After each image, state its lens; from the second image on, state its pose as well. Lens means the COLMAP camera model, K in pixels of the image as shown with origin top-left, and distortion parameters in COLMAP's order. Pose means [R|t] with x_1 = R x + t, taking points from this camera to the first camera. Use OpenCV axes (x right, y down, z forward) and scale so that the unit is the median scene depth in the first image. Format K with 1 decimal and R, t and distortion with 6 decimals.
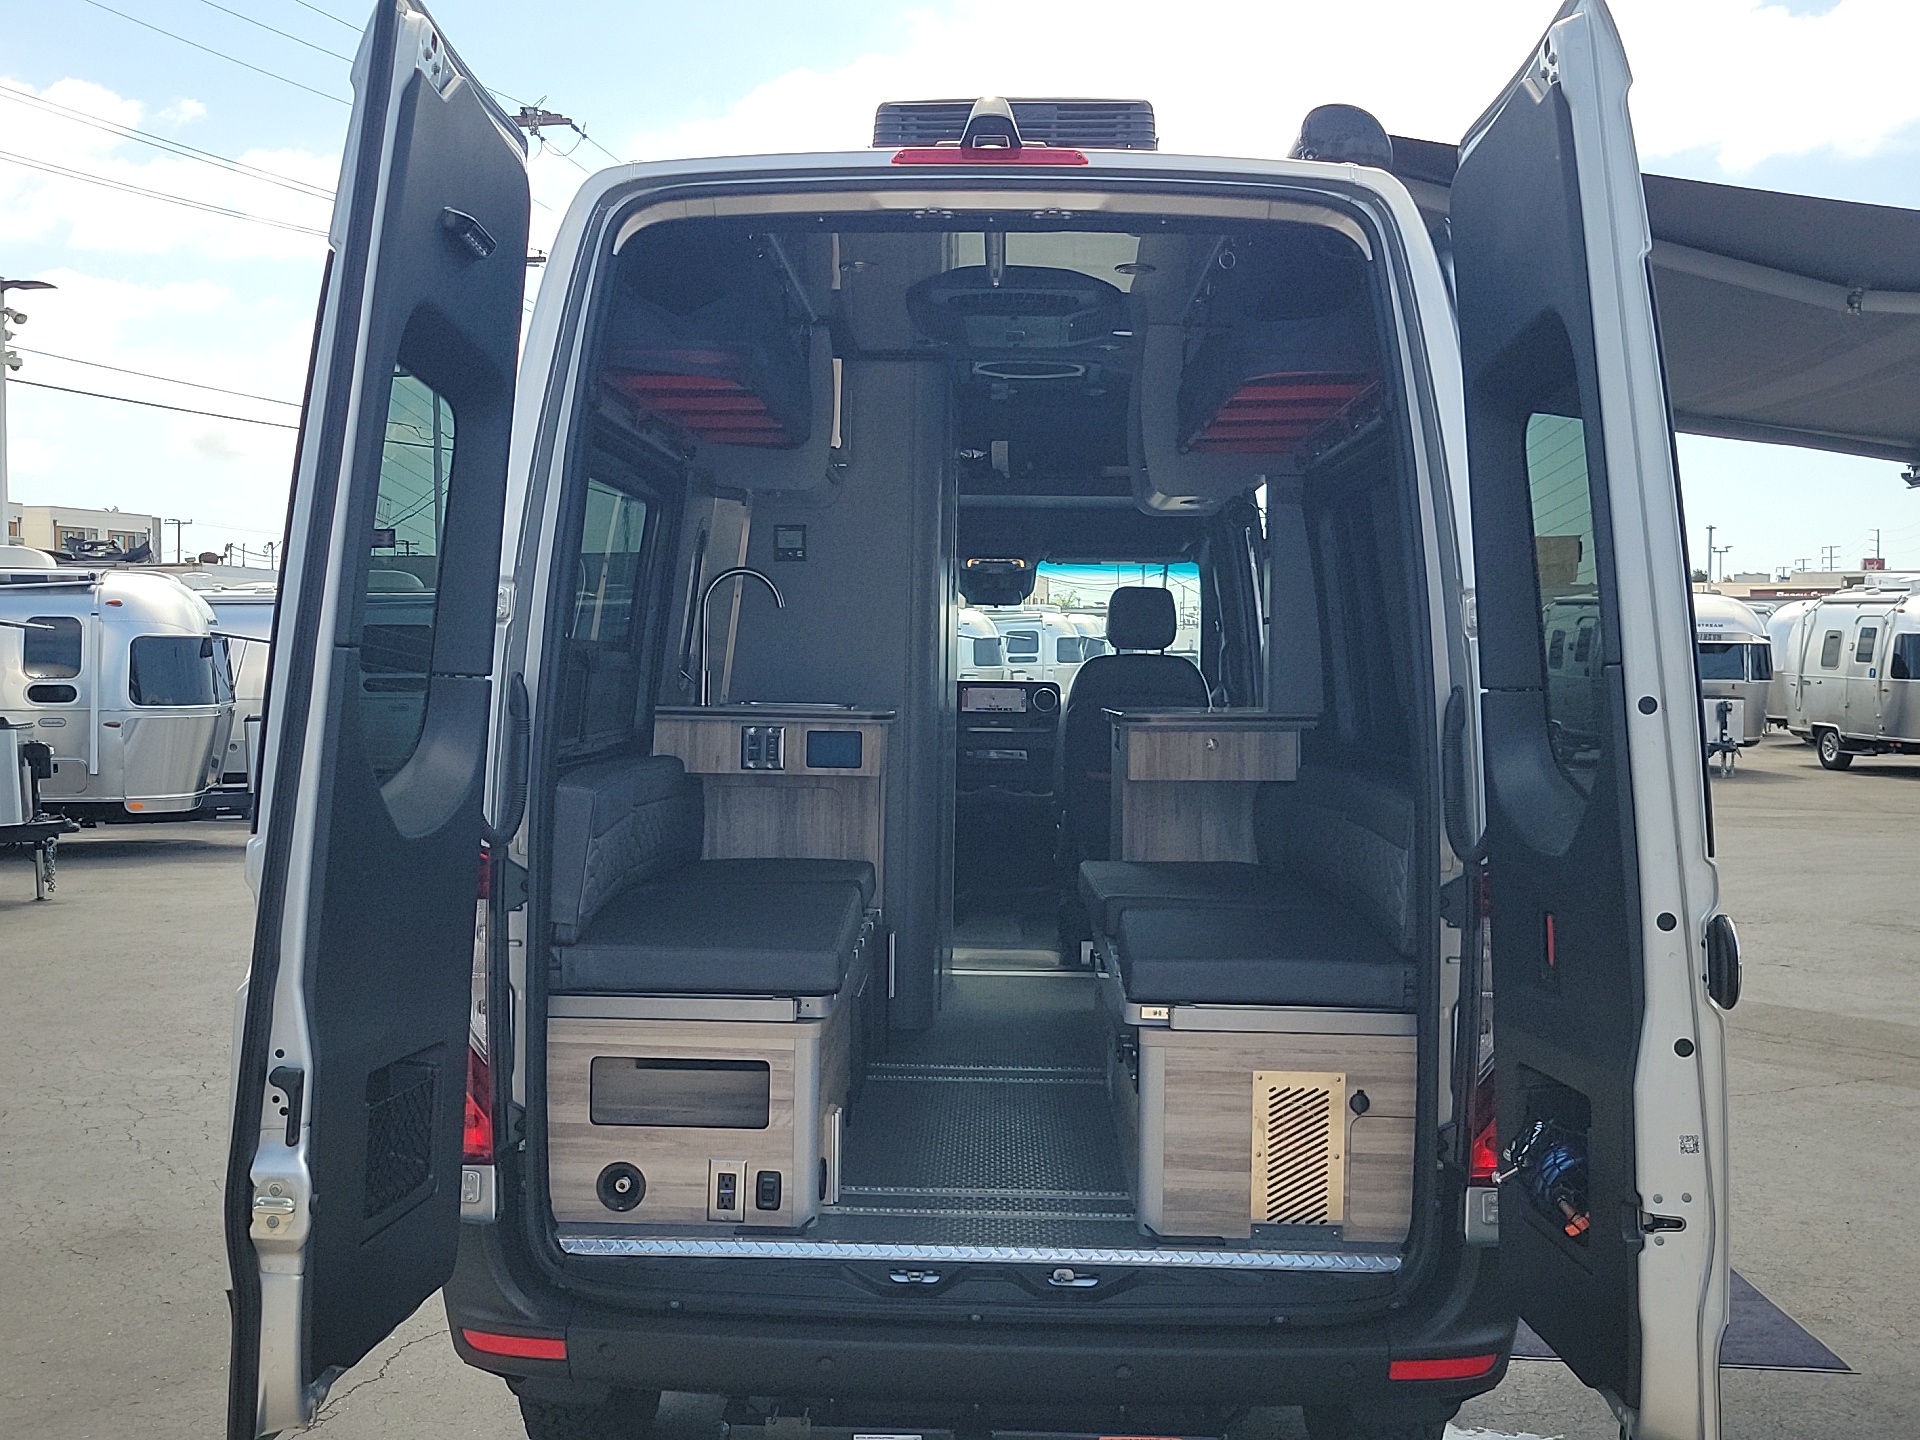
lens RADIAL K [[1441.8, 0, 1010.0], [0, 1441.8, 729.8], [0, 0, 1]] dist [0.003079, 0.002609]
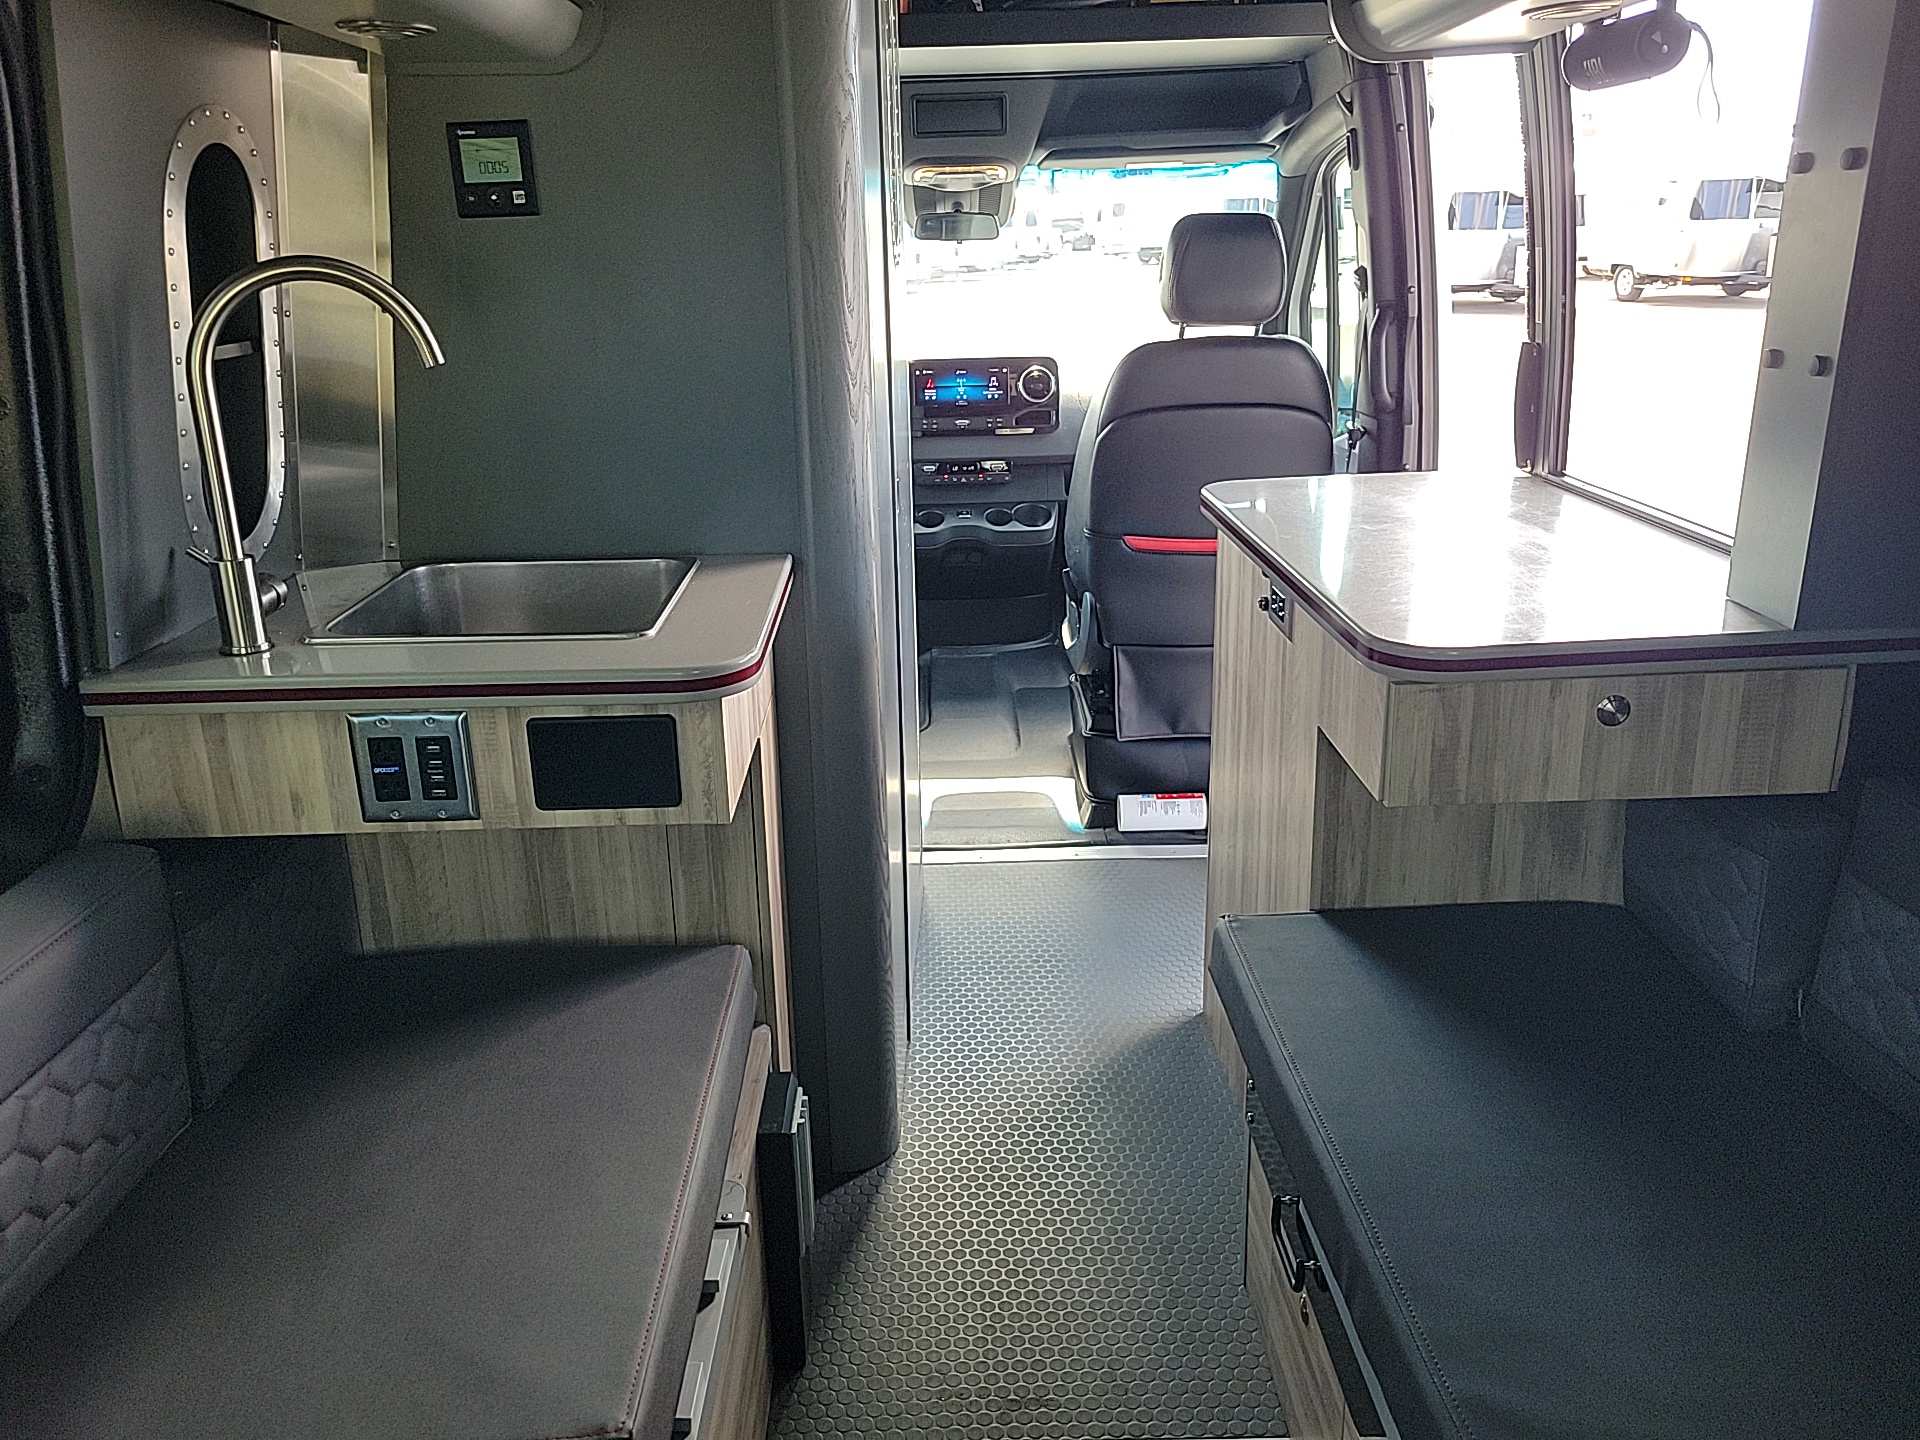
lens RADIAL K [[1452.6, 0, 960.0], [0, 1452.6, 720.0], [0, 0, 1]] dist [0.037426, 0.000050]
pose [[0.999500, -0.031257, -0.004687, -0.025884], [0.031432, 0.967463, 0.251051, -0.080779], [-0.003312, -0.251073, 0.967963, 0.573947]]
